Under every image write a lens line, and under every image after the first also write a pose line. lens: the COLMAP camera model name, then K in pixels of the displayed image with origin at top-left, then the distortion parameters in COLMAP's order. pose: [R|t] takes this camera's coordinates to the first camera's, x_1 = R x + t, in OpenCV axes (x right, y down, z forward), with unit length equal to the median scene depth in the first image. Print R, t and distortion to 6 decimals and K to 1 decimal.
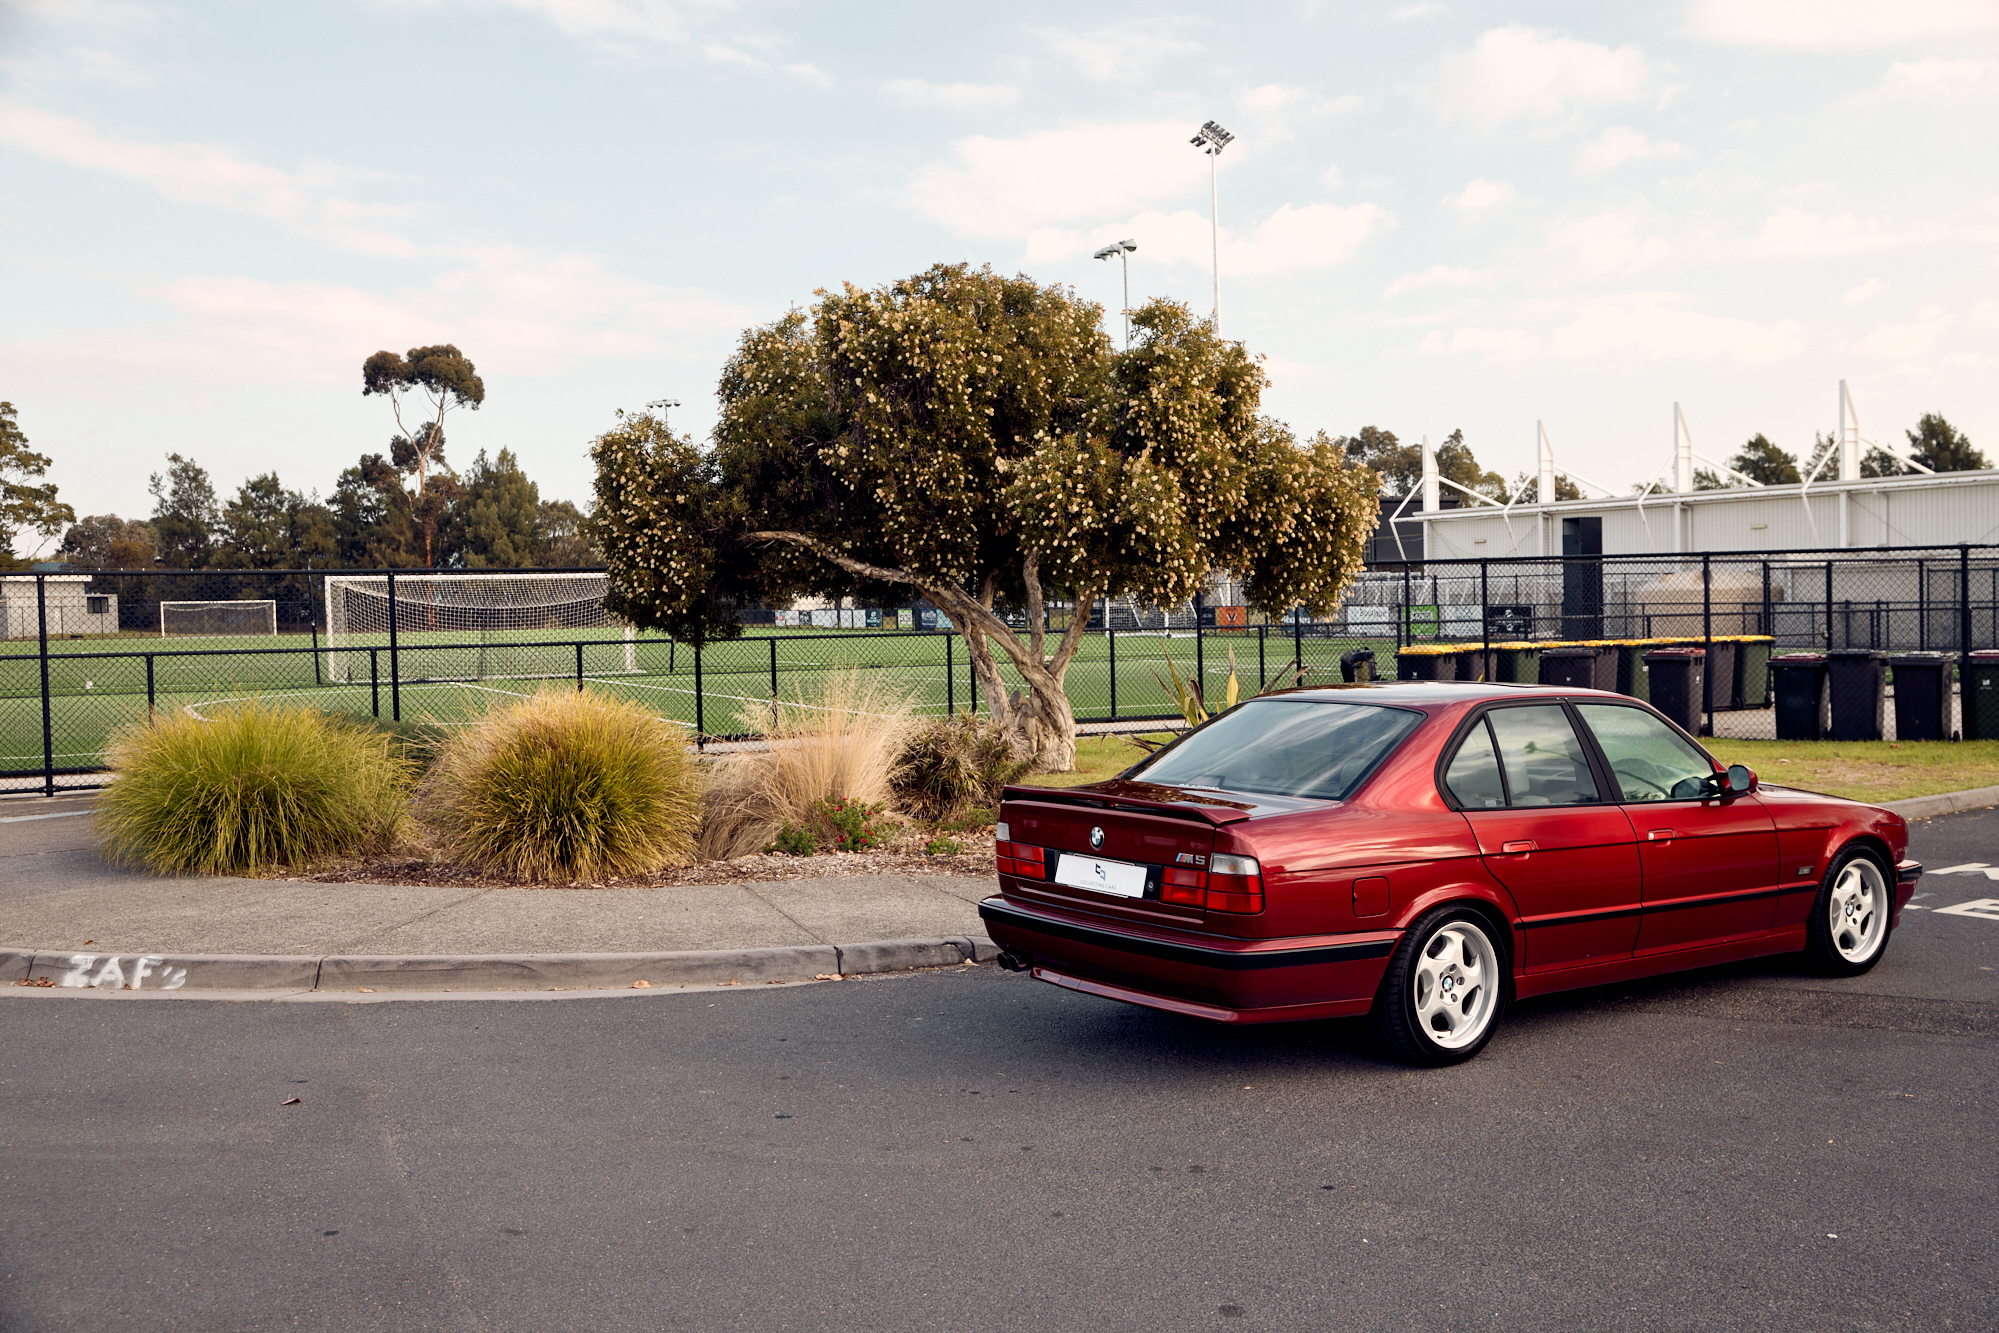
lens RADIAL K [[1949.0, 0, 999.5], [0, 1949.0, 666.5], [0, 0, 1]] dist [-0.013371, 0.081263]
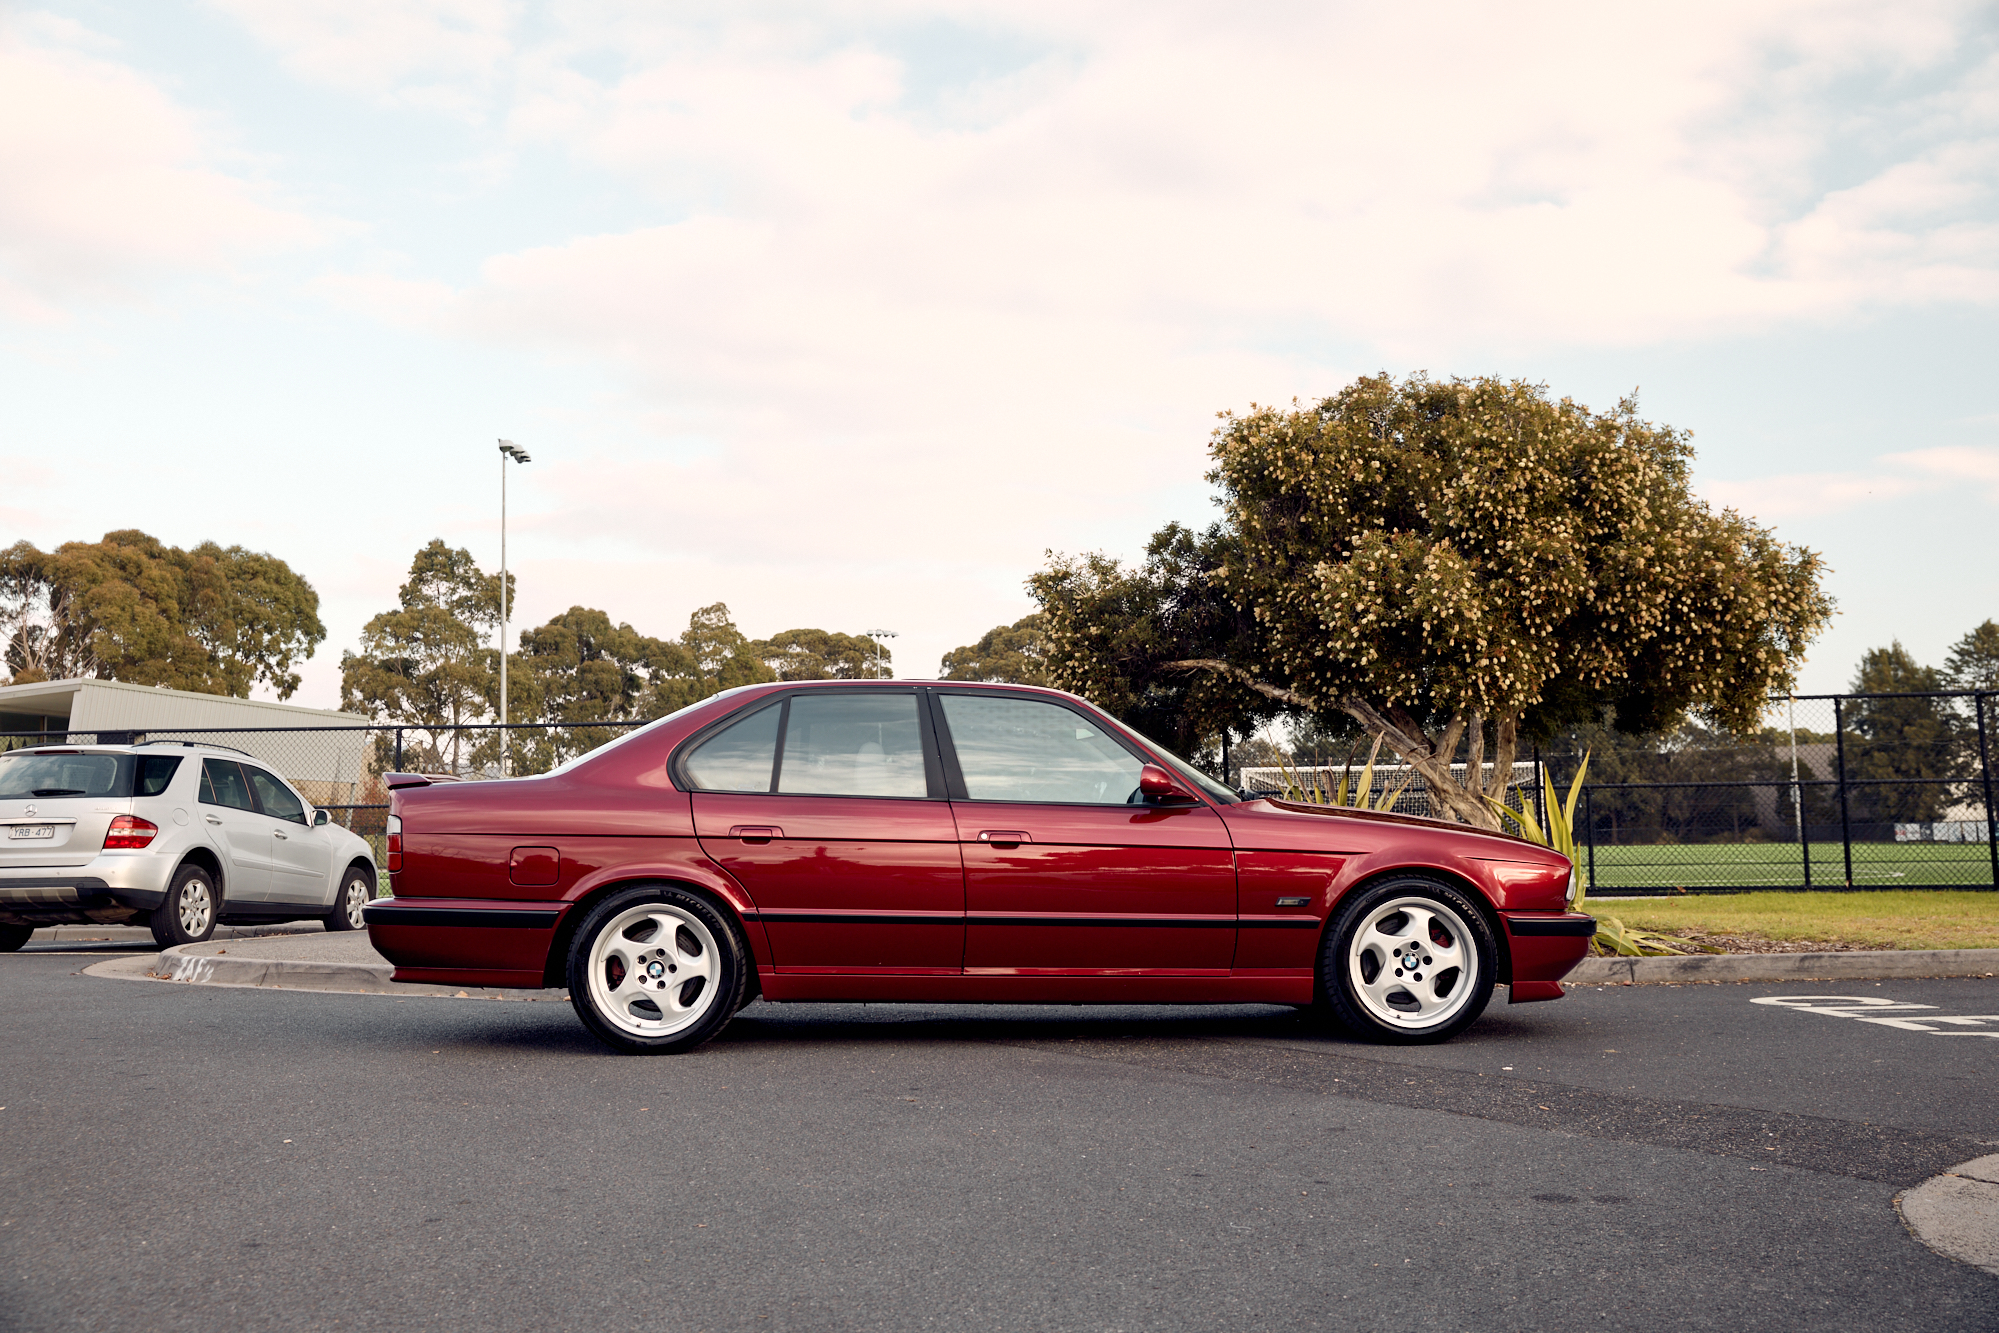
lens RADIAL K [[1981.4, 0, 999.5], [0, 1981.4, 666.5], [0, 0, 1]] dist [-0.007599, 0.068894]
pose [[0.826190, -0.044862, -0.561603, 0.396710], [-0.020786, 0.993719, -0.109959, 0.050961], [0.563008, 0.102521, 0.820068, 0.121123]]
